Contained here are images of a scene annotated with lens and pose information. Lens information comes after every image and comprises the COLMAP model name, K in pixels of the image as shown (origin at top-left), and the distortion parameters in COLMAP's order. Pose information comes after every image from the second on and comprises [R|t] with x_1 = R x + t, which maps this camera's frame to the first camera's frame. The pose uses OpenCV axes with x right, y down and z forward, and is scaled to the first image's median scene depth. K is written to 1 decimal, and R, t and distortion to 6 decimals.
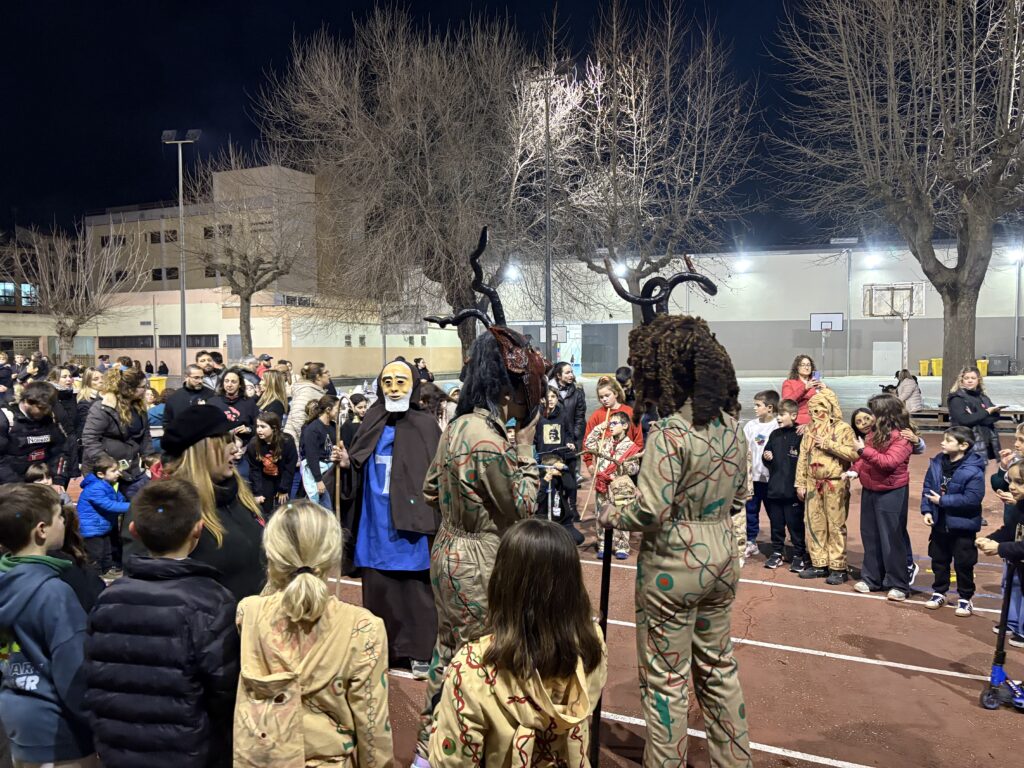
lens RADIAL K [[769.9, 0, 512.0], [0, 769.9, 384.0], [0, 0, 1]] dist [0.005204, 0.000788]
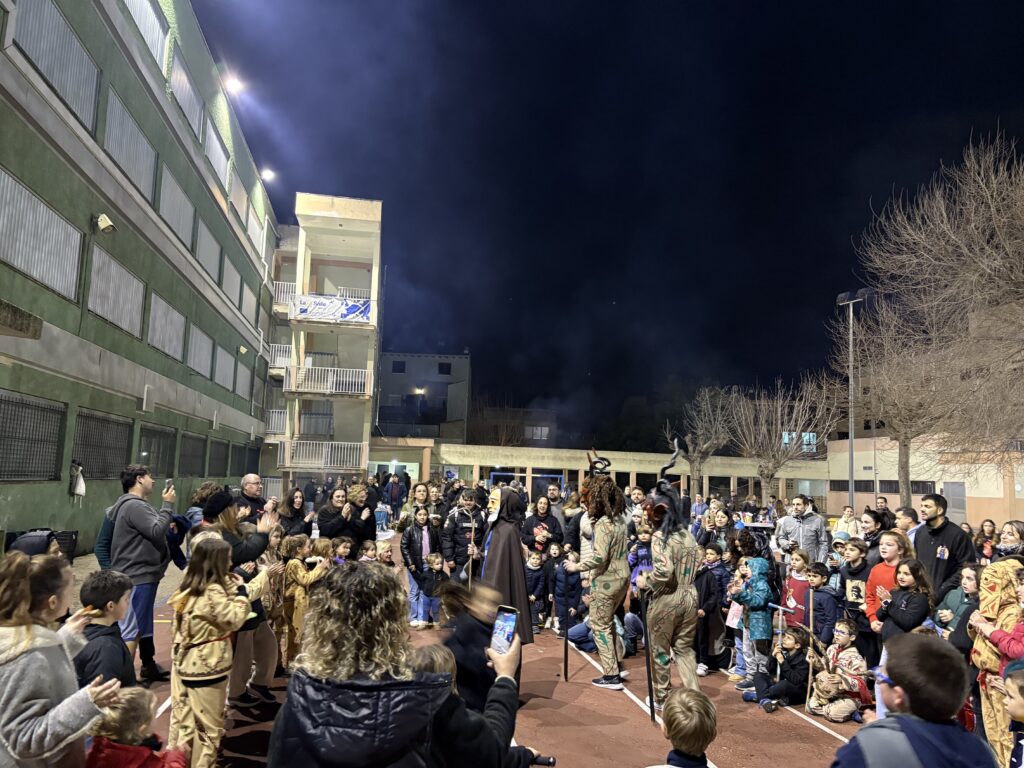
lens RADIAL K [[769.9, 0, 512.0], [0, 769.9, 384.0], [0, 0, 1]] dist [0.005204, 0.000788]
pose [[0.552782, -0.076662, -0.829792, 0.166501], [-0.079333, 0.986396, -0.143979, -0.003328], [0.829541, 0.145419, 0.539179, 0.024922]]
